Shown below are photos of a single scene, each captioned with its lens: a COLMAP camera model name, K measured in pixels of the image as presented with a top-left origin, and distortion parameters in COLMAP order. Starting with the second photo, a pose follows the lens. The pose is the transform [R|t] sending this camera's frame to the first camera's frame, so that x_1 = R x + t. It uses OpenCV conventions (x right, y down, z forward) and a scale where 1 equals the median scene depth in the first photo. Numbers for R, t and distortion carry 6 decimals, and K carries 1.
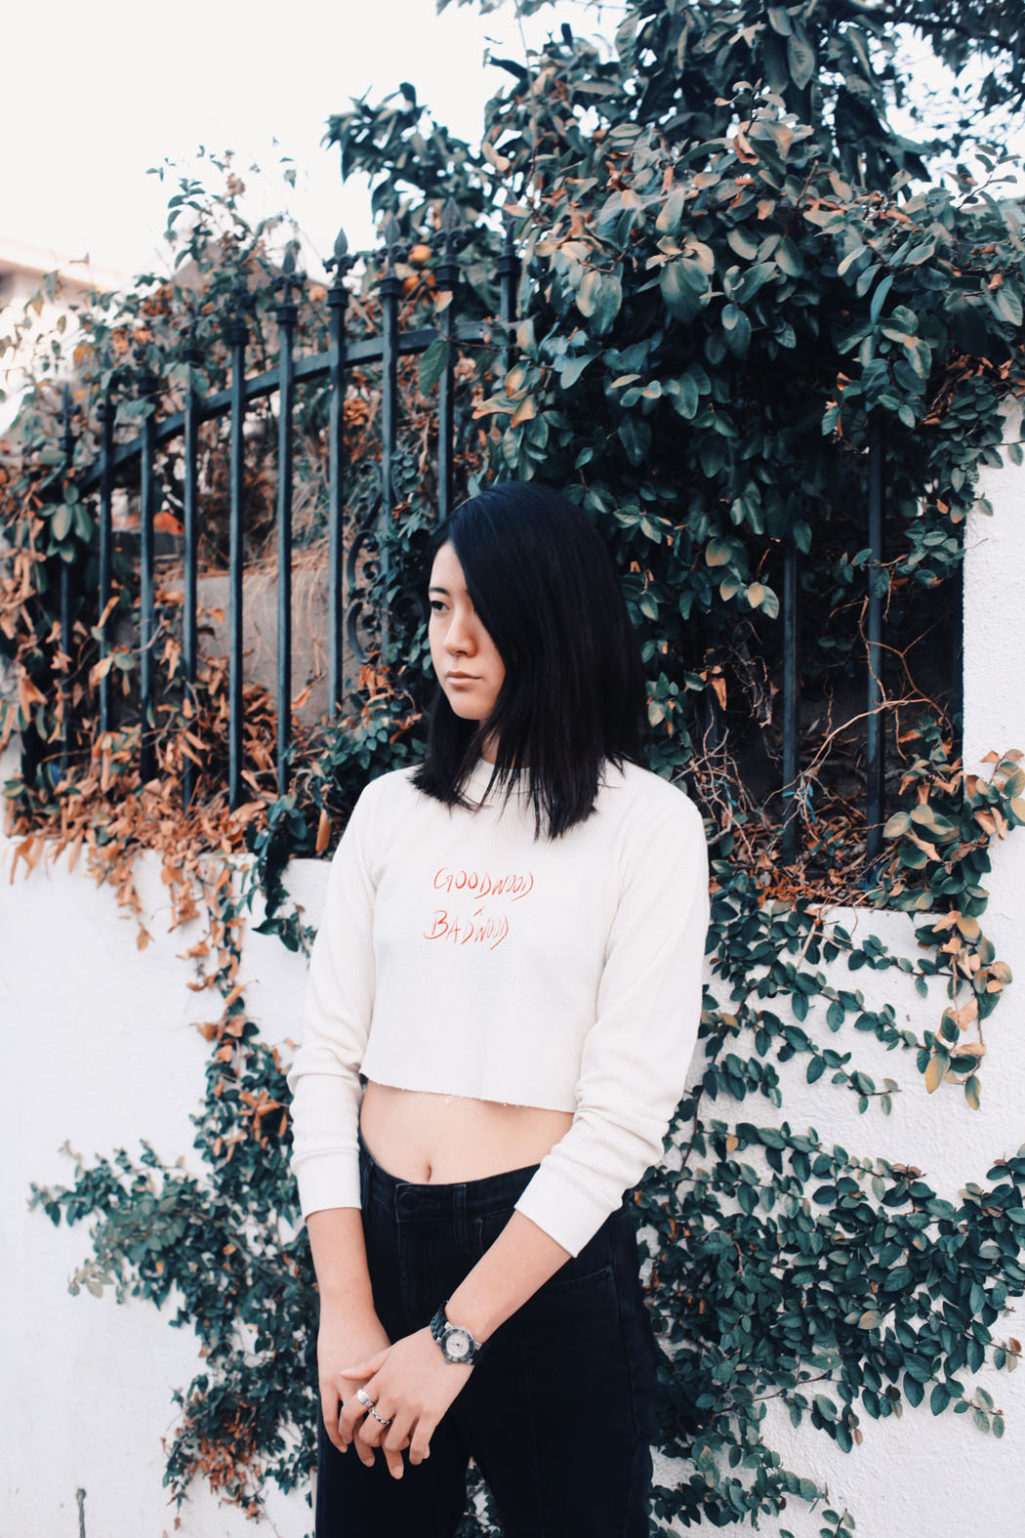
lens RADIAL K [[1534.5, 0, 512.9], [0, 1534.5, 776.8], [0, 0, 1]] dist [-0.042051, 0.000000]
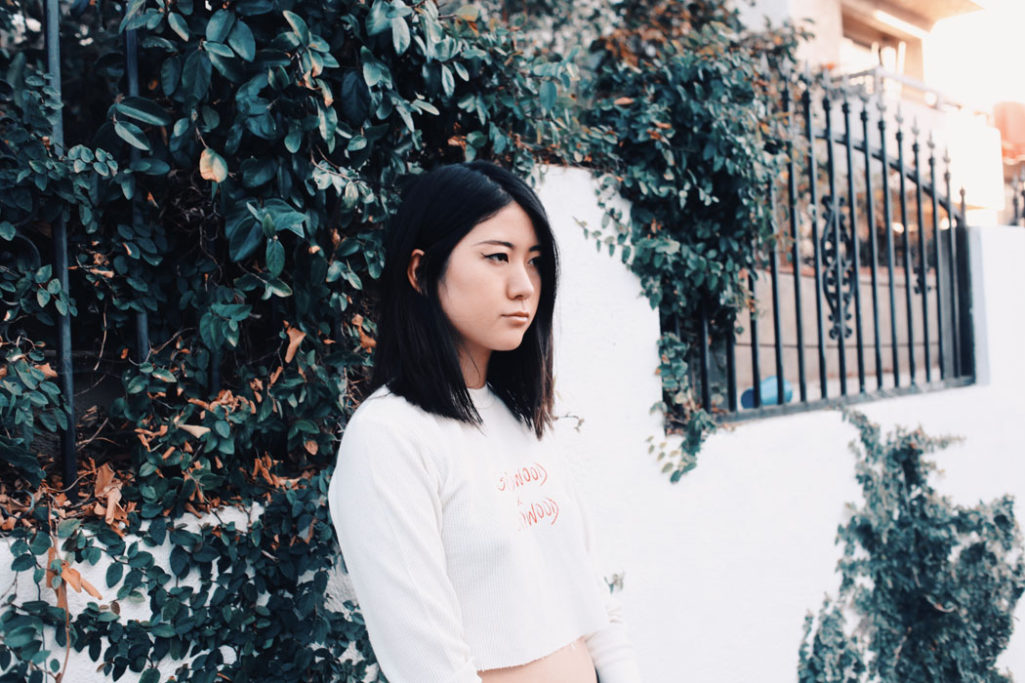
lens RADIAL K [[1022.7, 0, 512.2], [0, 1022.7, 335.5], [0, 0, 1]] dist [-0.042051, 0.000000]
pose [[0.175208, 0.001976, 0.984529, -0.747828], [0.083069, 0.996402, -0.016783, -0.029445], [-0.981021, 0.084724, 0.174414, 0.753132]]
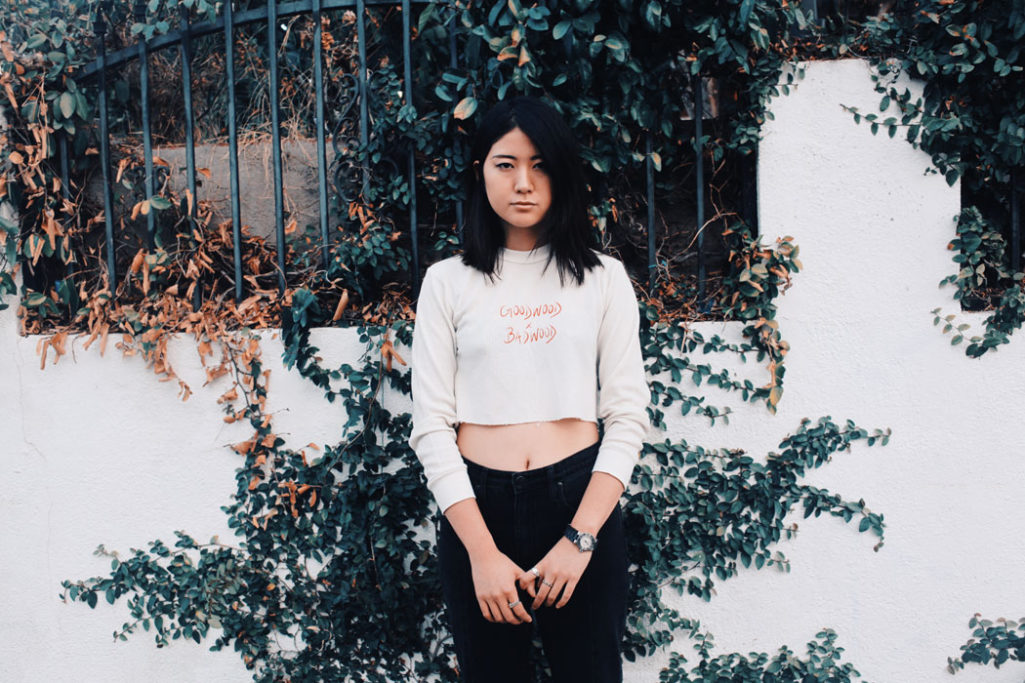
lens RADIAL K [[1022.7, 0, 514.0], [0, 1022.7, 337.0], [0, 0, 1]] dist [-0.042051, 0.000000]
pose [[0.868622, -0.069387, 0.490594, -0.604317], [0.051457, 0.997425, 0.049963, 0.027229], [-0.492797, -0.018154, 0.869955, -0.007012]]
